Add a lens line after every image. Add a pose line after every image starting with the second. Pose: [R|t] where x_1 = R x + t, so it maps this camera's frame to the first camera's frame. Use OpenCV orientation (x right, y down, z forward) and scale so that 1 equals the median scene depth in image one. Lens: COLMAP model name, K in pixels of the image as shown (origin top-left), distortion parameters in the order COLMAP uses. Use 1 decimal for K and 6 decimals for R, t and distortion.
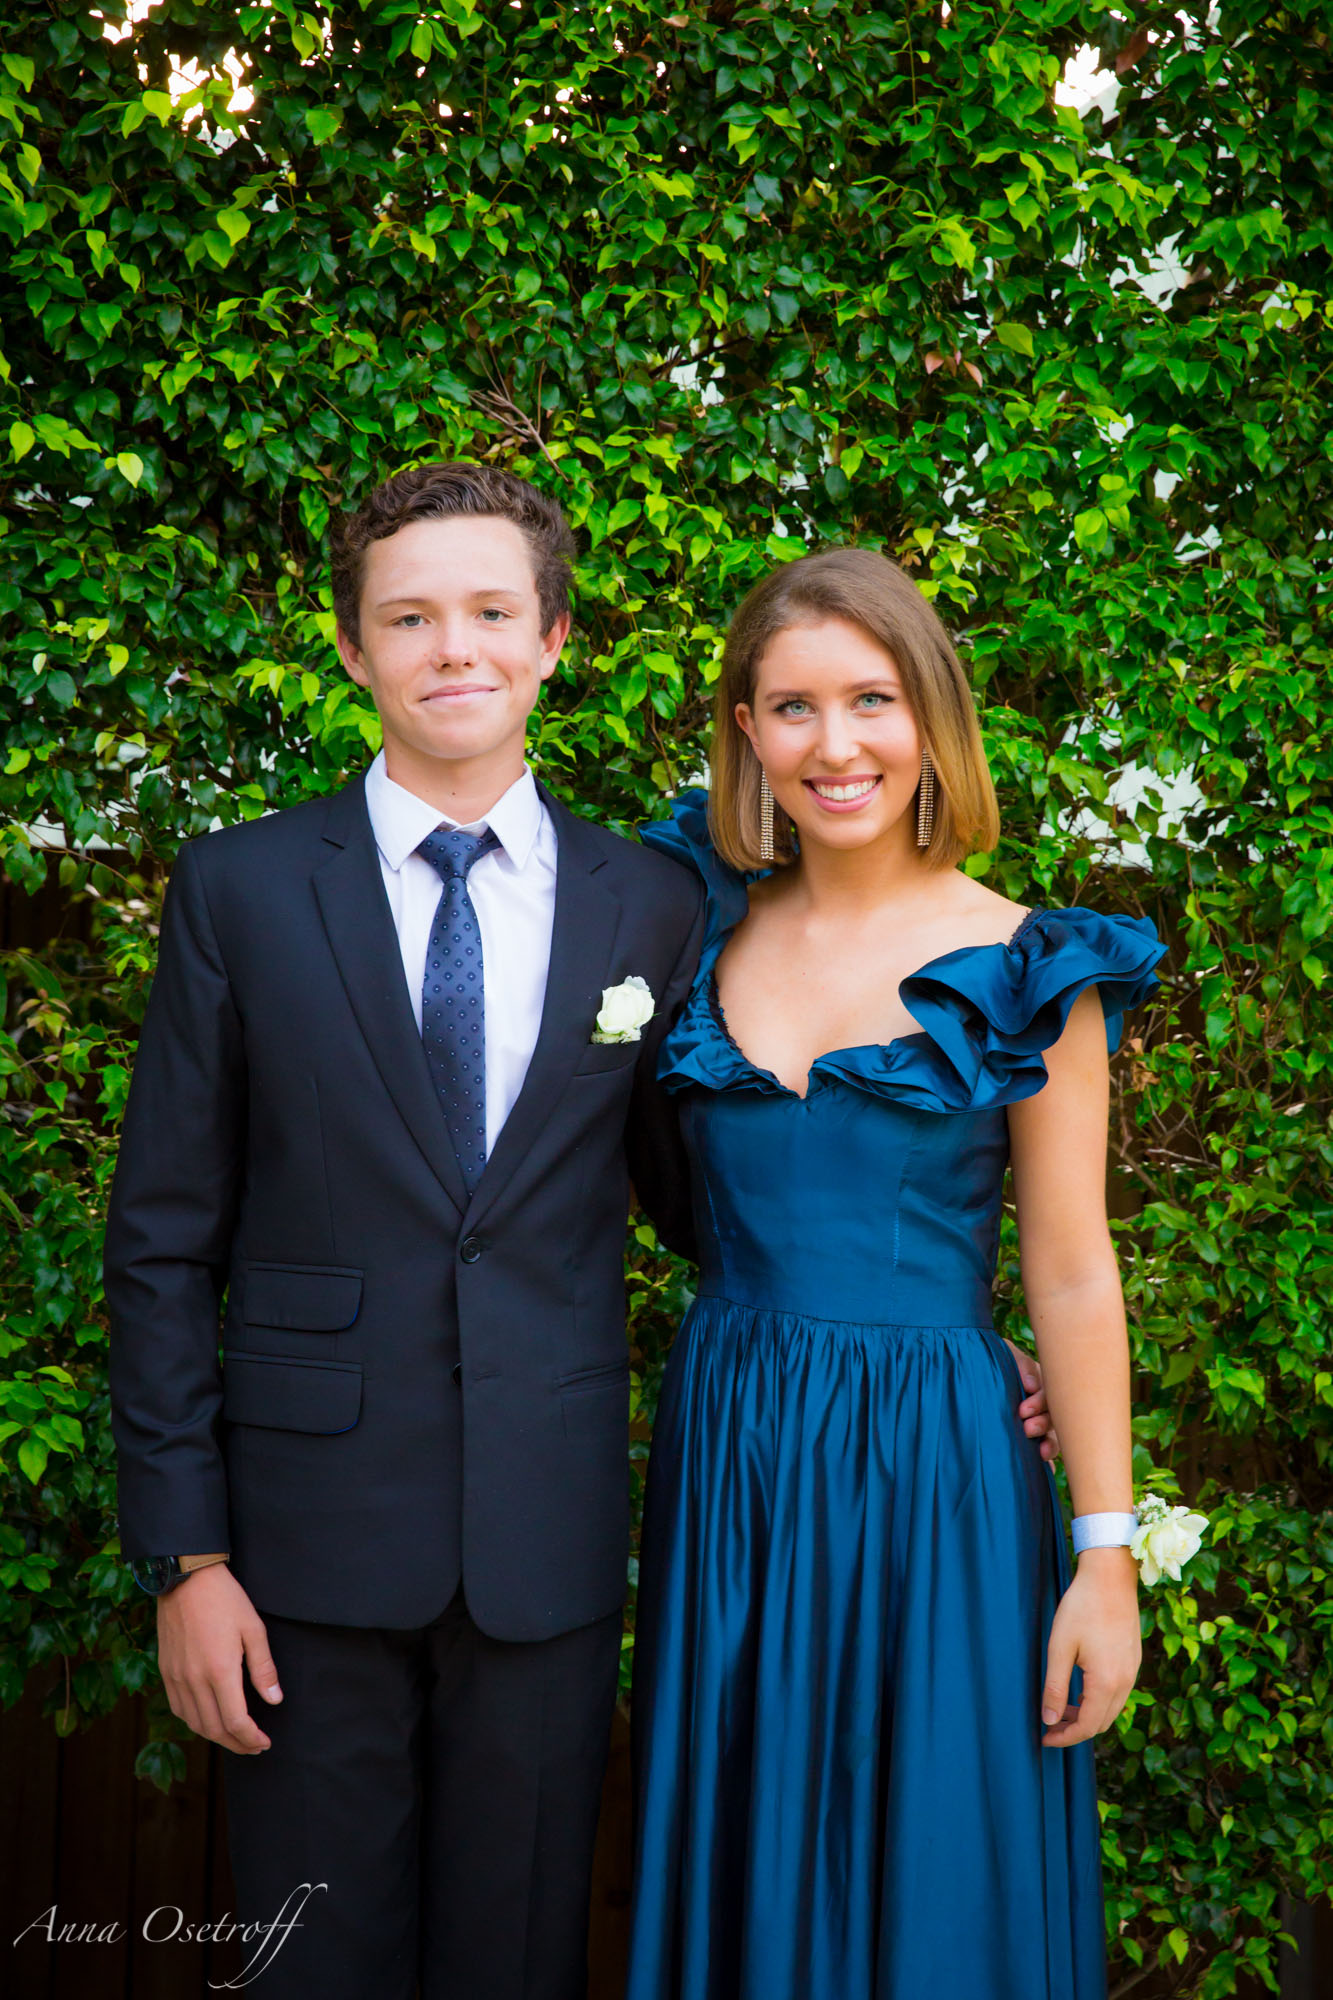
lens RADIAL K [[3655.8, 0, 678.5], [0, 3655.8, 1000.4], [0, 0, 1]] dist [0.191684, 0.000000]
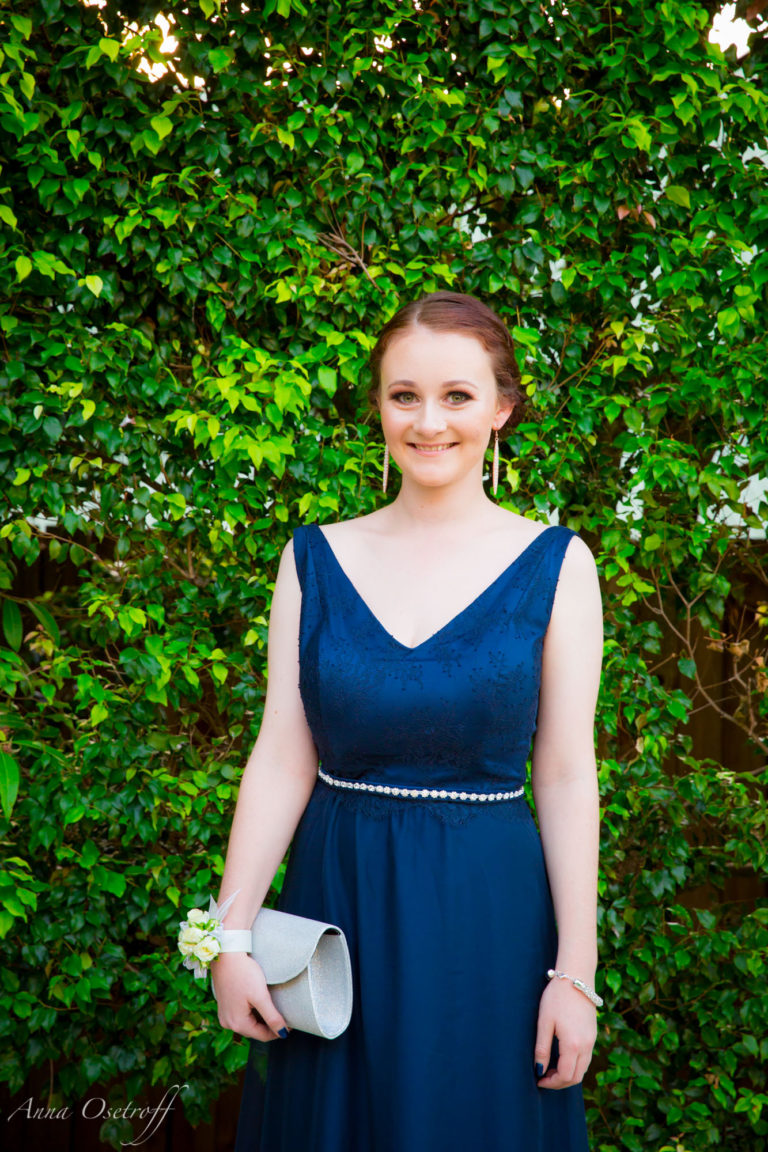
lens RADIAL K [[2173.6, 0, 389.3], [0, 2173.6, 563.9], [0, 0, 1]] dist [0.203503, 0.000000]
pose [[0.998998, 0.000886, -0.044754, 0.013682], [-0.001587, 0.999877, -0.015630, -0.014795], [0.044734, 0.015685, 0.998876, 0.099830]]
